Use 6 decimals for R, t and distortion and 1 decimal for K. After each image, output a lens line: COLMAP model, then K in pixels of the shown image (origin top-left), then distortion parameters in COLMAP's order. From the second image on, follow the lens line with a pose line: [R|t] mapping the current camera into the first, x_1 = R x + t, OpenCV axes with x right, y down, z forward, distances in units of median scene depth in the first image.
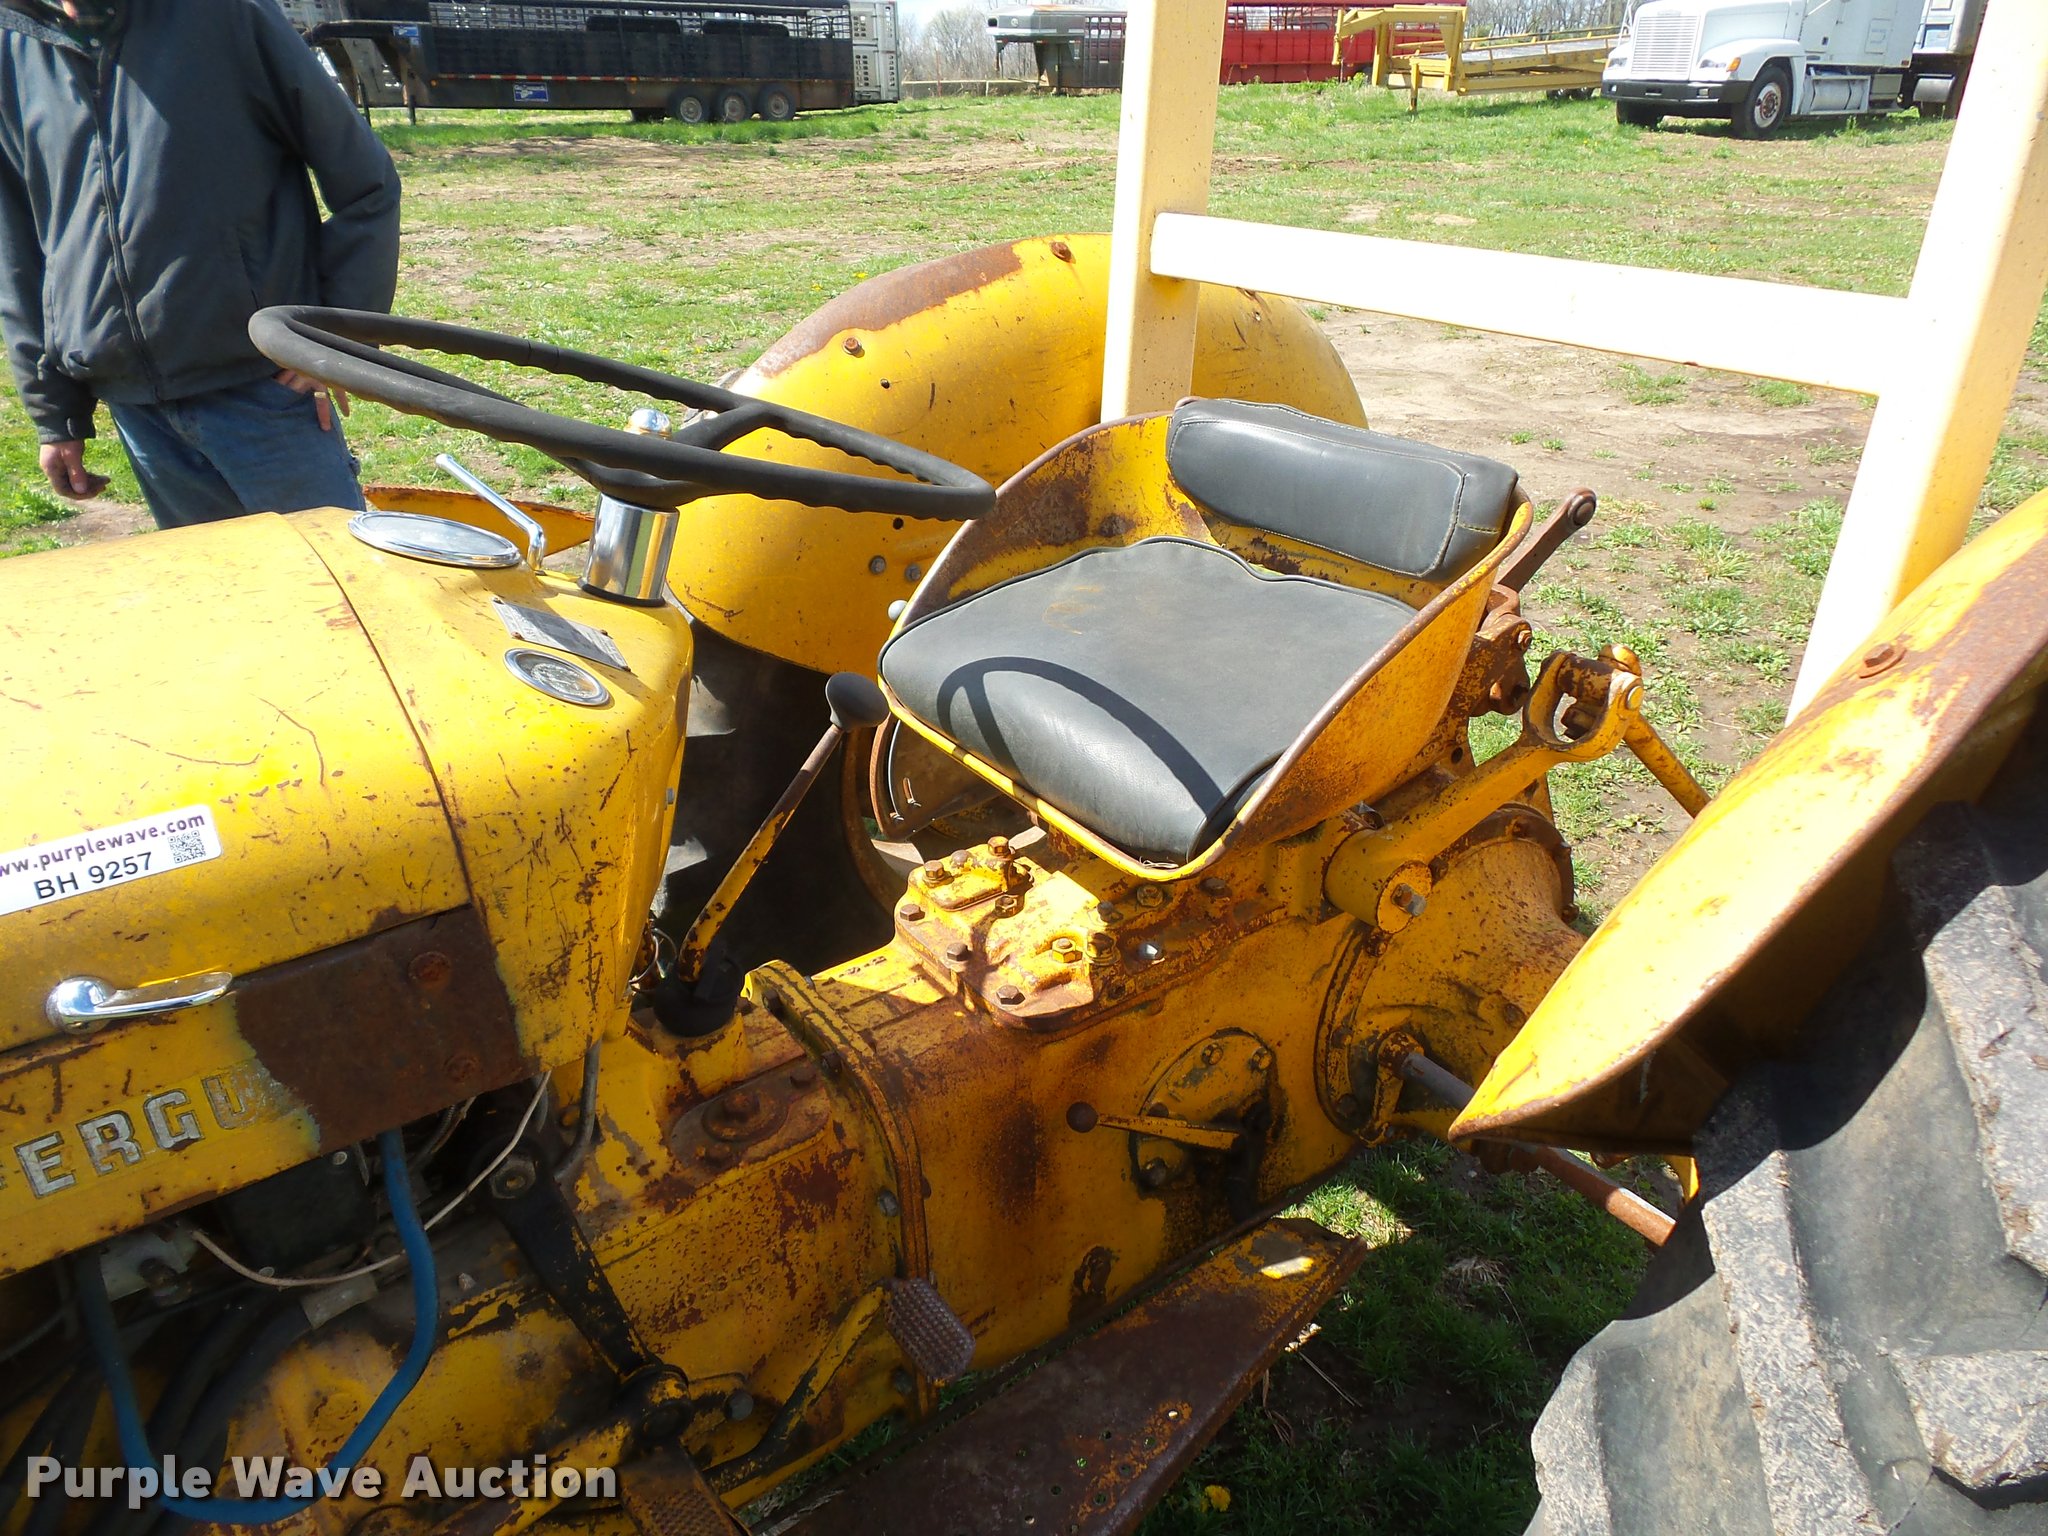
lens RADIAL K [[1408.0, 0, 1003.8], [0, 1408.0, 786.1], [0, 0, 1]] dist [0.005968, -0.011476]
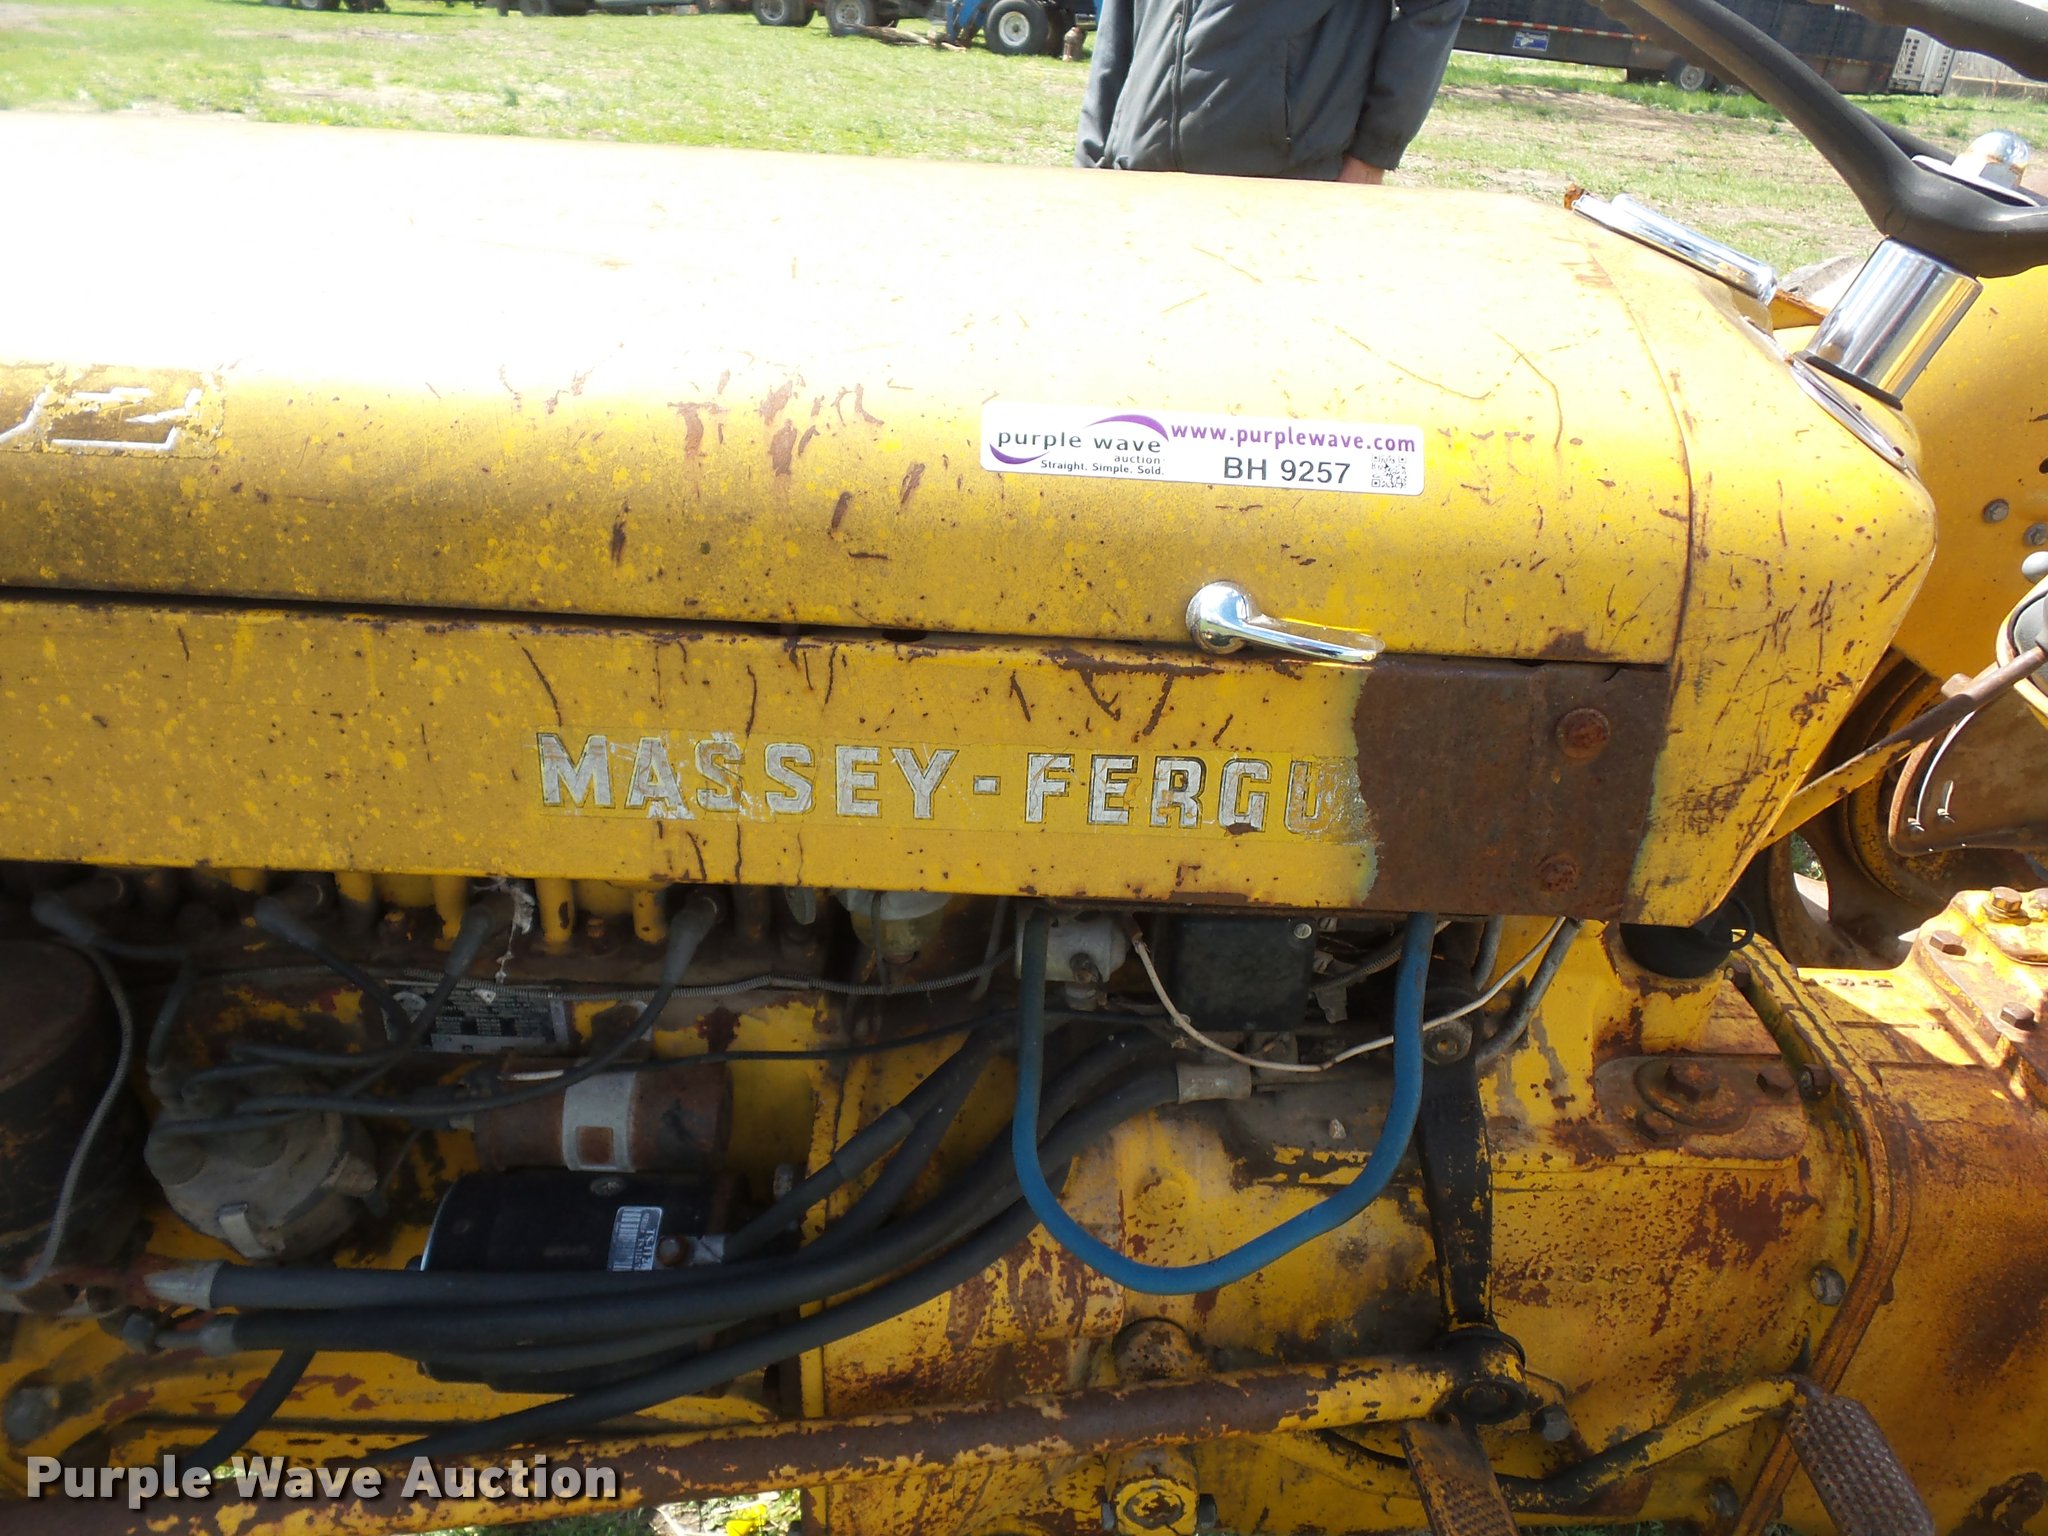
lens RADIAL K [[1408.0, 0, 1014.5], [0, 1408.0, 770.0], [0, 0, 1]] dist [0.005968, -0.011476]
pose [[0.818274, 0.330115, -0.470586, -0.193133], [-0.320376, 0.941623, 0.103464, 0.109955], [0.477270, 0.066102, 0.876267, 0.132062]]
